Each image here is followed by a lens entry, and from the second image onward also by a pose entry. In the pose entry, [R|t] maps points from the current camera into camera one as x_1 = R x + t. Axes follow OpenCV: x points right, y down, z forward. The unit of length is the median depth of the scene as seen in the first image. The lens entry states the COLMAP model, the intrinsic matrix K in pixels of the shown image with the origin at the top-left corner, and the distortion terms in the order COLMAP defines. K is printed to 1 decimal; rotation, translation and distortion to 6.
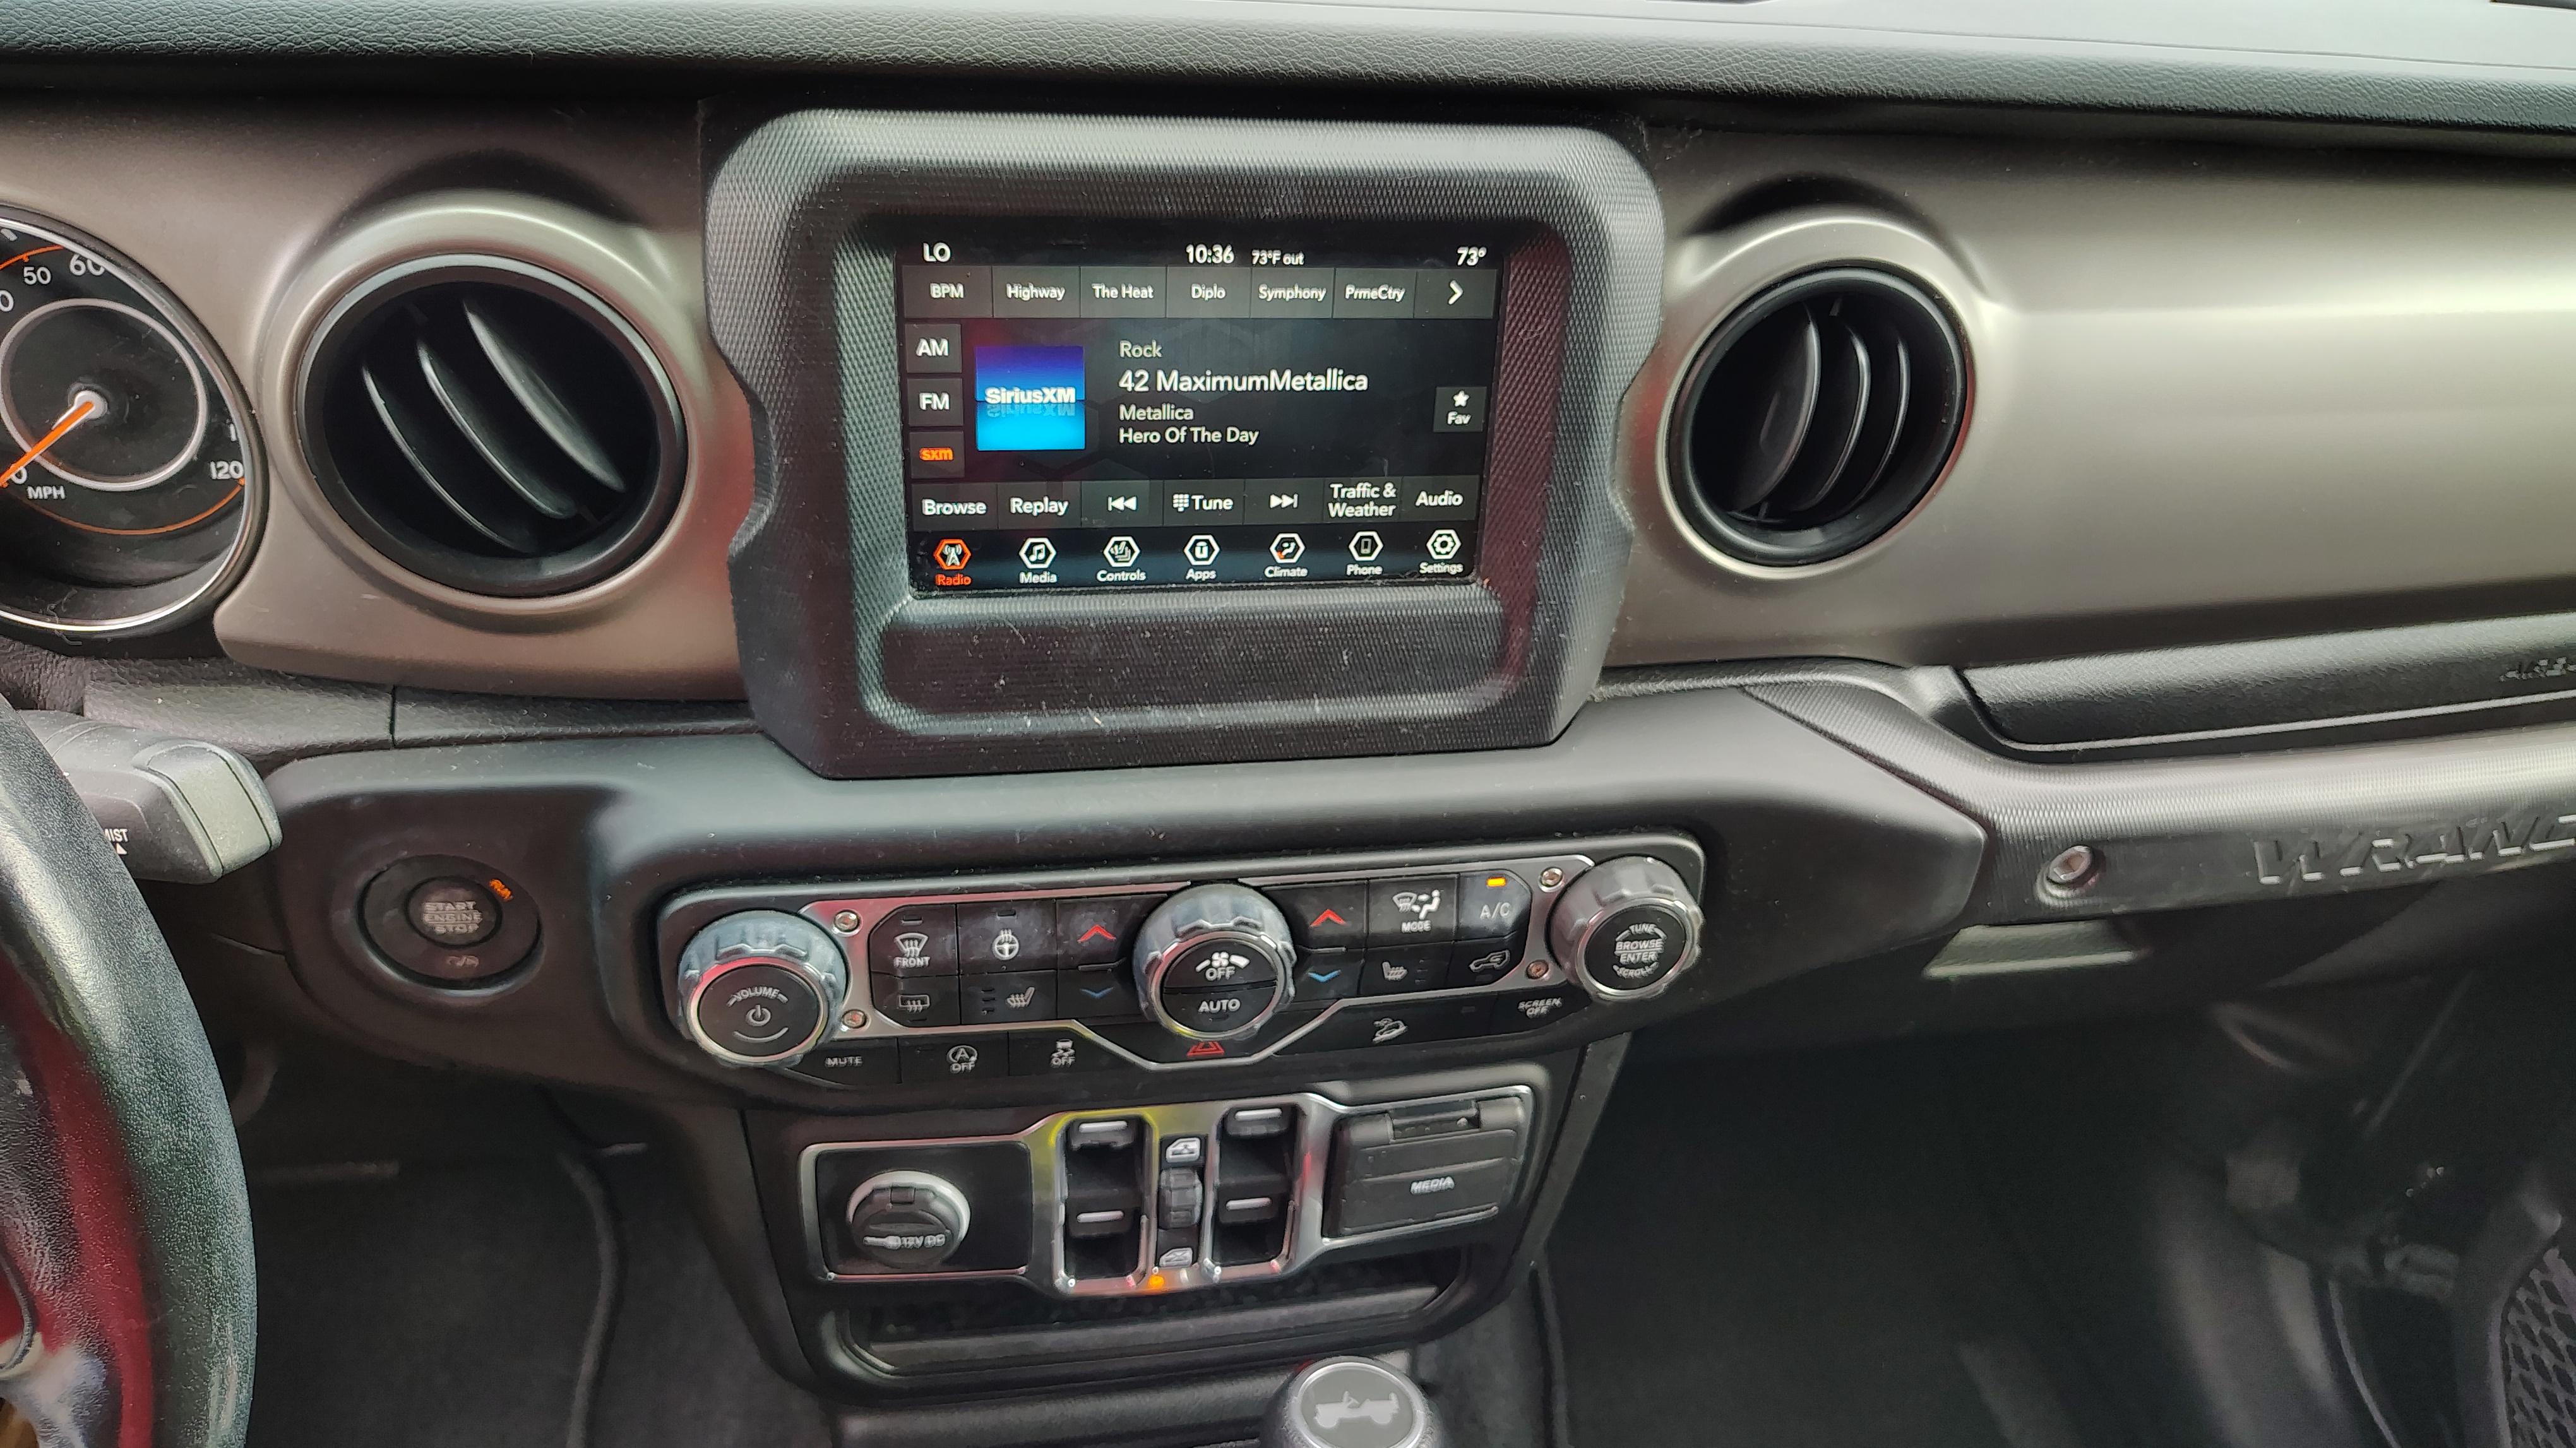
lens RADIAL K [[1783.6, 0, 1288.0], [0, 1783.6, 724.0], [0, 0, 1]] dist [0.003086, -0.001978]
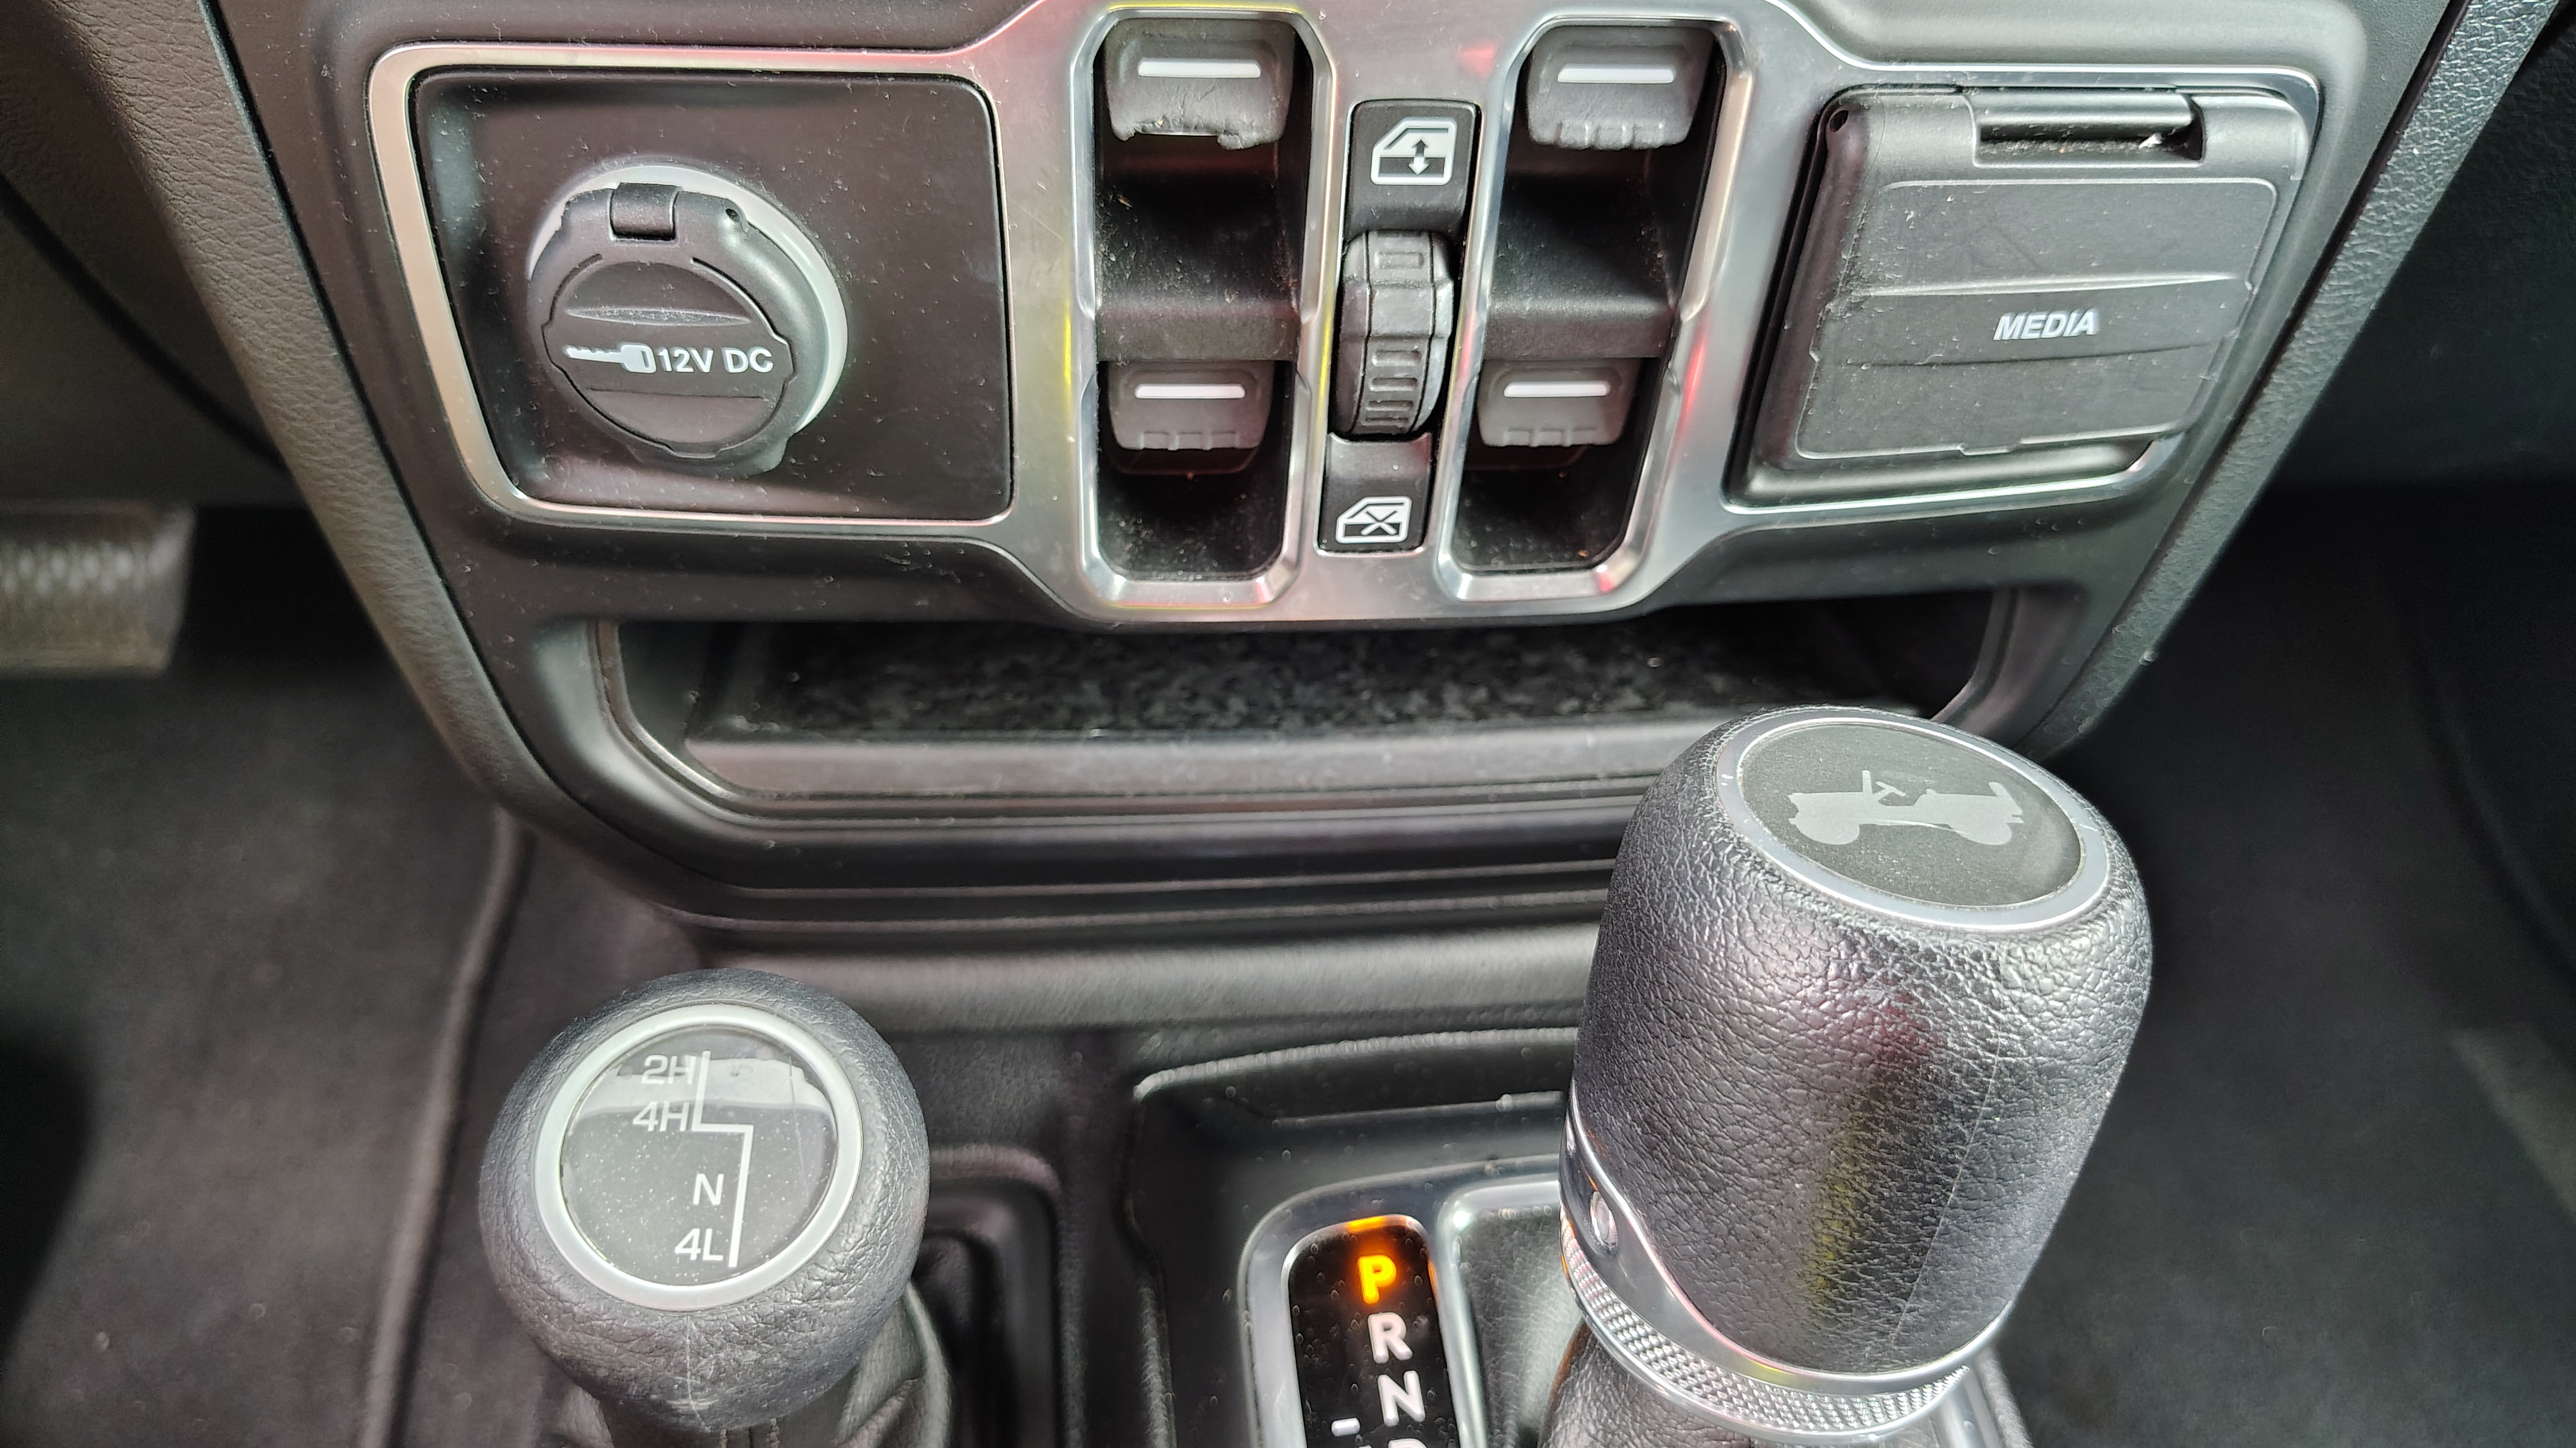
lens RADIAL K [[1838.9, 0, 1288.0], [0, 1838.9, 724.0], [0, 0, 1]] dist [0.047219, -0.130869]
pose [[0.997024, 0.032287, -0.070007, -0.062821], [-0.022992, 0.991283, 0.129732, 0.357656], [0.073585, -0.127736, 0.989075, 0.704781]]
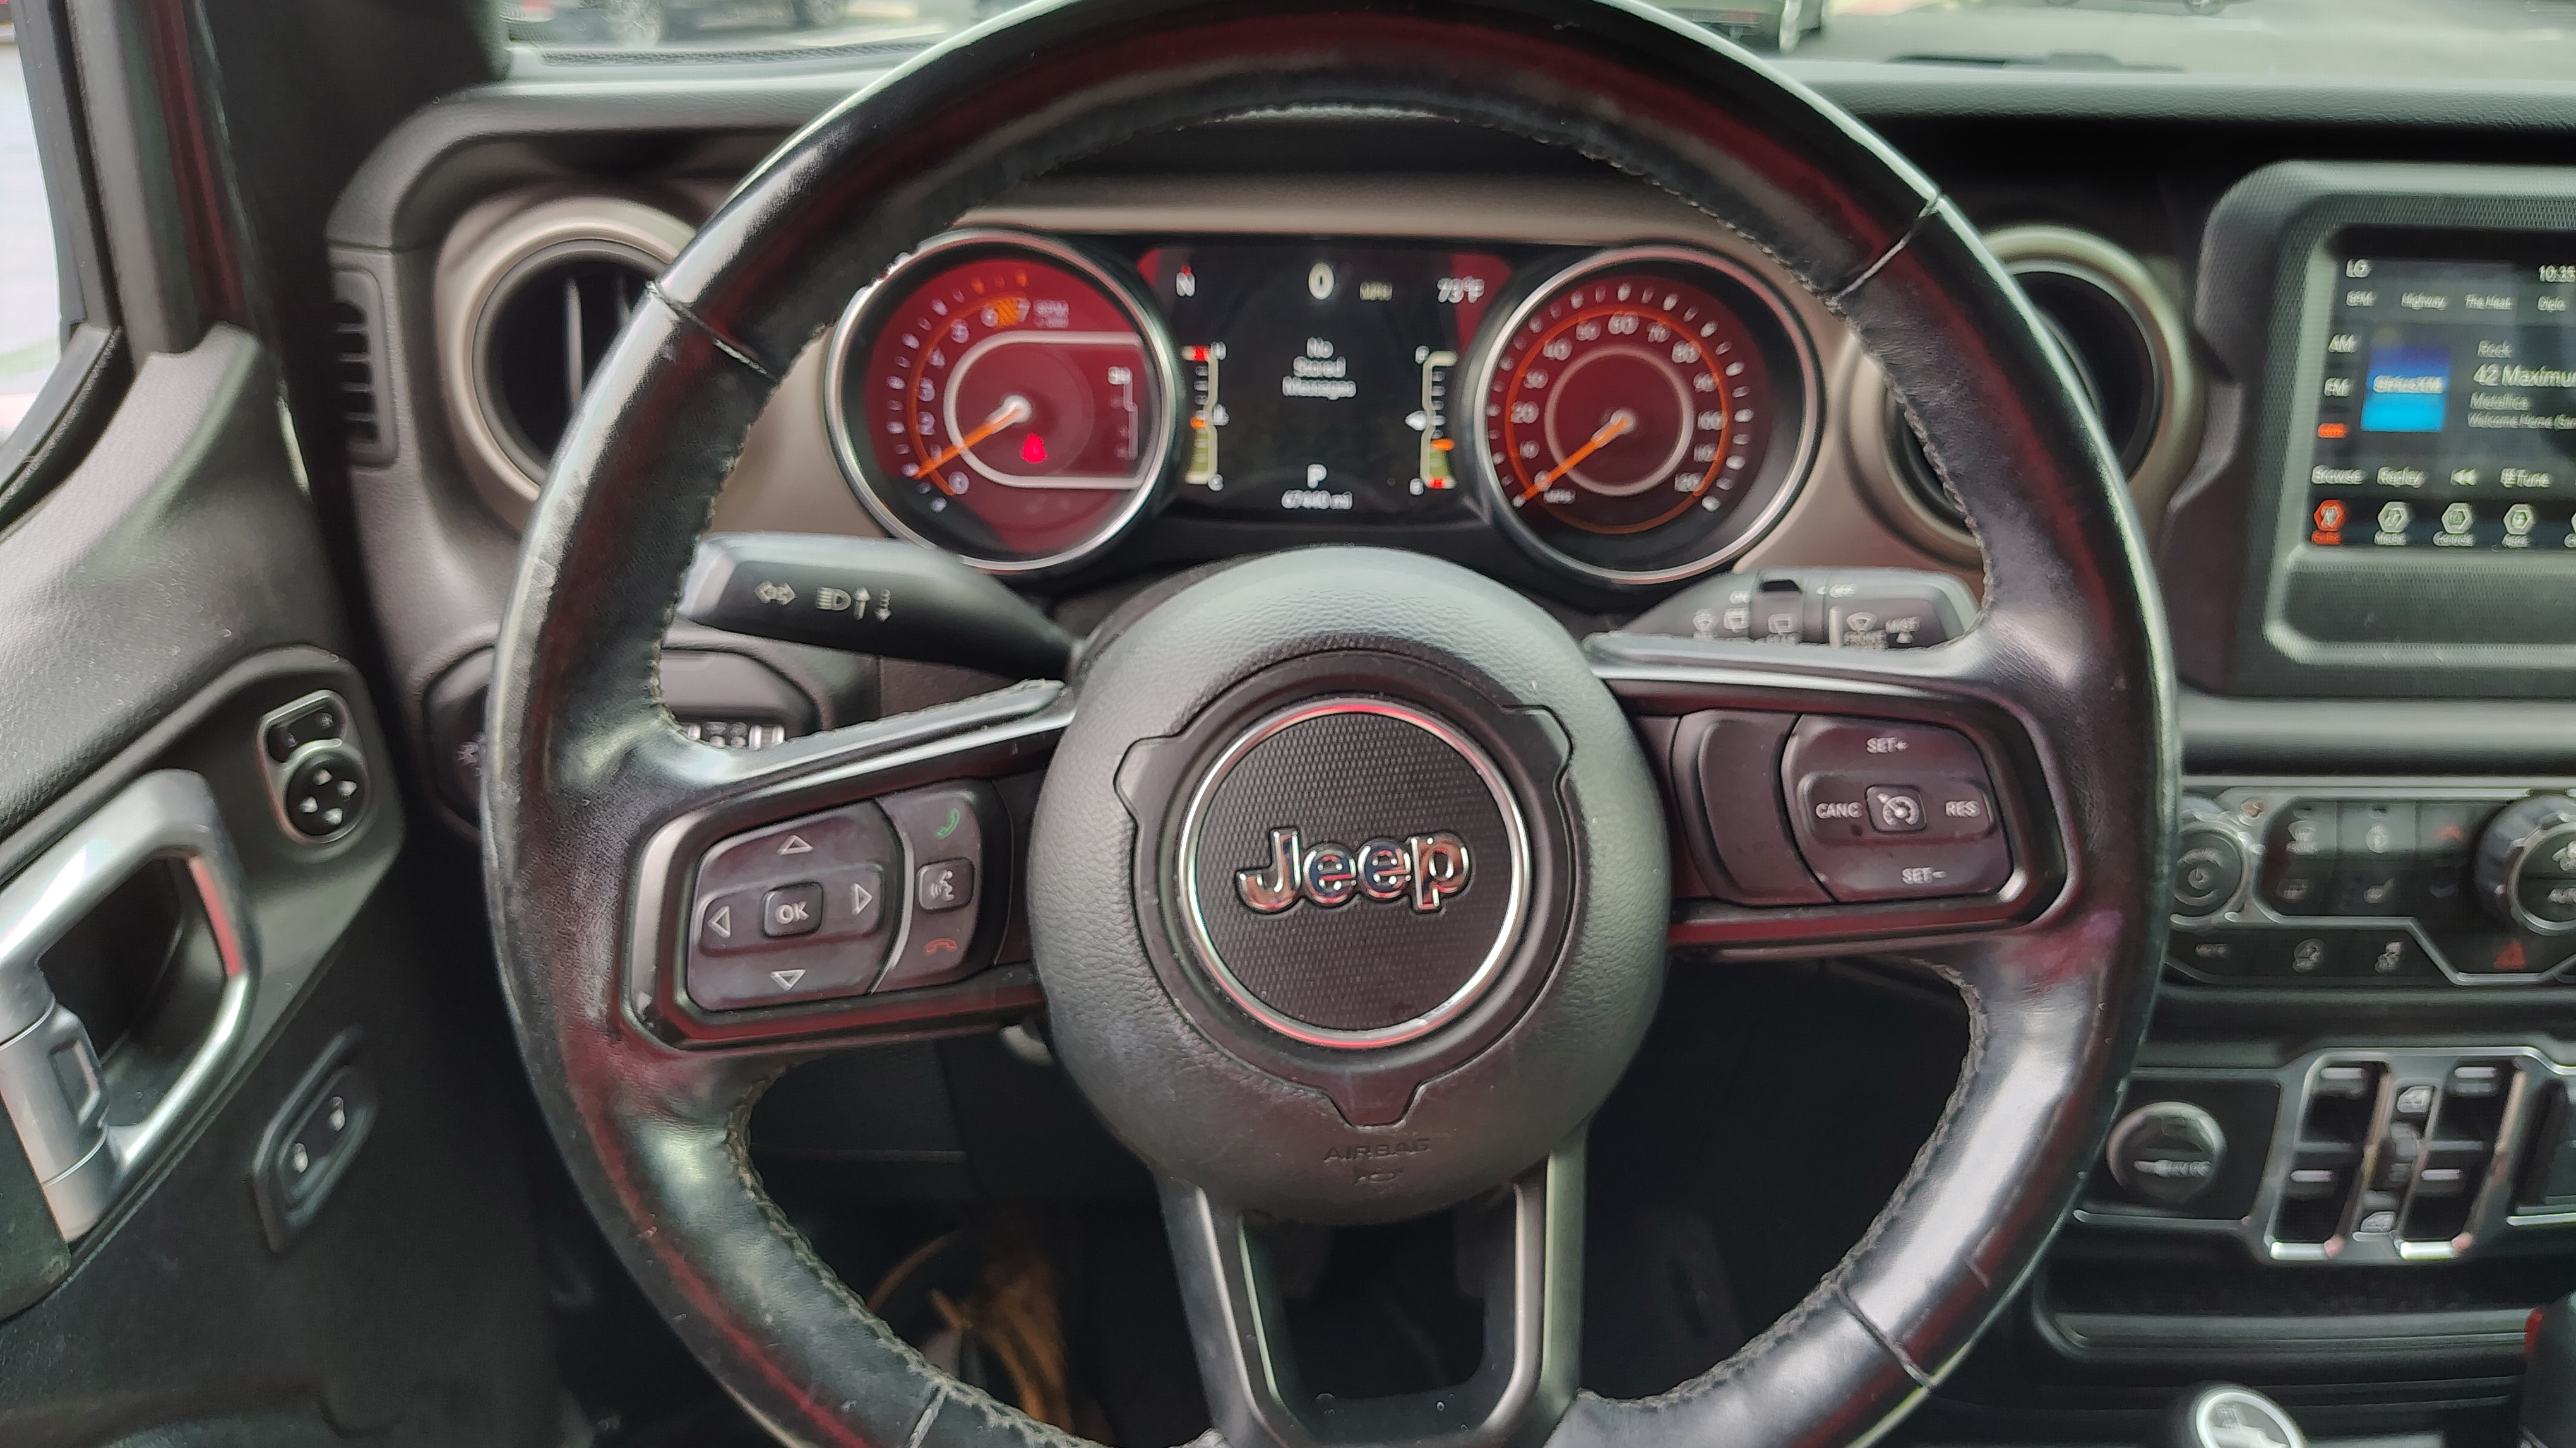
lens RADIAL K [[1799.8, 0, 1318.7], [0, 1799.8, 725.6], [0, 0, 1]] dist [-0.002554, -0.044358]
pose [[0.985494, -0.001819, -0.169701, -0.631806], [-0.037085, 0.973468, -0.225799, 0.335754], [0.165610, 0.228817, 0.959279, -0.269699]]
